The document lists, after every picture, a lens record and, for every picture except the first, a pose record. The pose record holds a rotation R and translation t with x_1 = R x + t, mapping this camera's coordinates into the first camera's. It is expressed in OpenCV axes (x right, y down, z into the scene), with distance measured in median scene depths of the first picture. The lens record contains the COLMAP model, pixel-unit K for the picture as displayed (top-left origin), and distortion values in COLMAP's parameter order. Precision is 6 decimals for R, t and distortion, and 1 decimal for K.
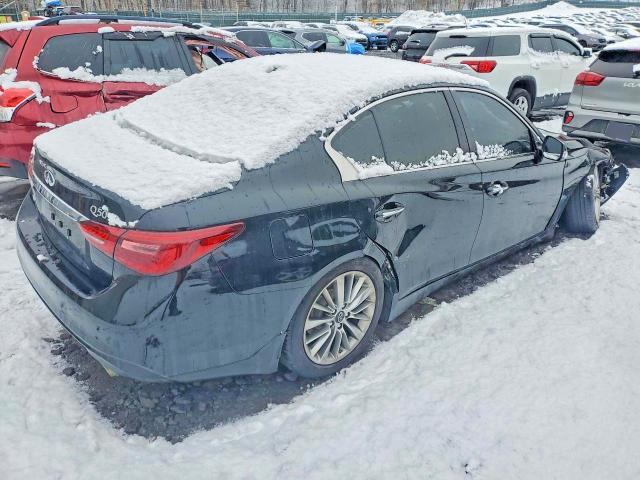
lens RADIAL K [[488.1, 0, 320.0], [0, 488.1, 240.0], [0, 0, 1]] dist [0.009267, 0.002635]
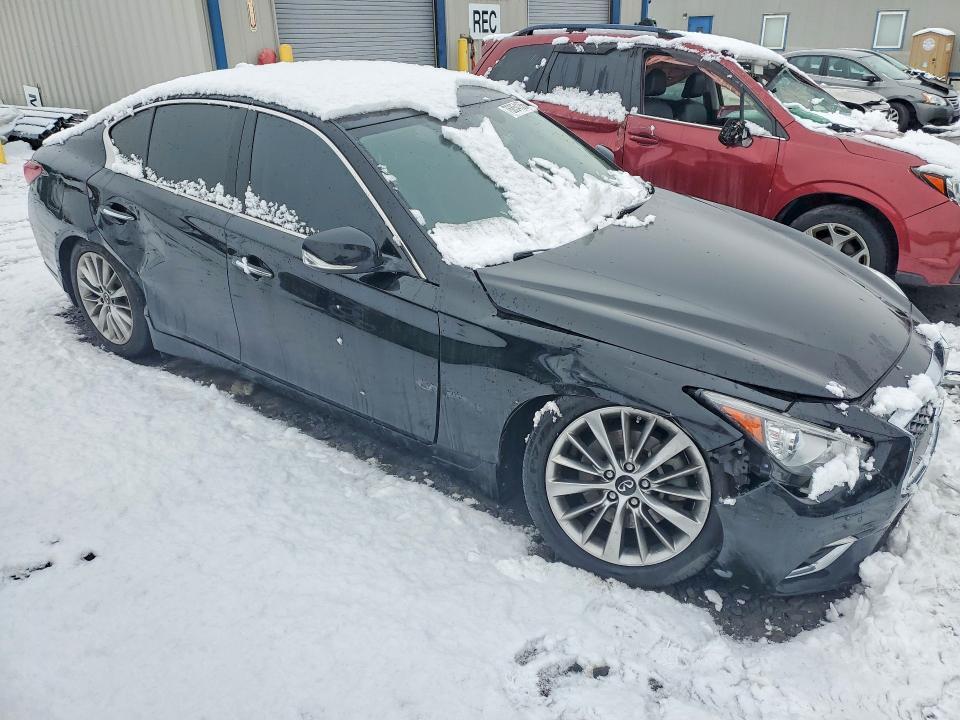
lens RADIAL K [[732.1, 0, 480.0], [0, 732.1, 360.0], [0, 0, 1]] dist [0.009267, 0.002635]
pose [[0.234387, 0.385848, -0.892291, 1.449384], [-0.400714, 0.874604, 0.272940, -0.411438], [0.885715, 0.293580, 0.359610, 1.015564]]
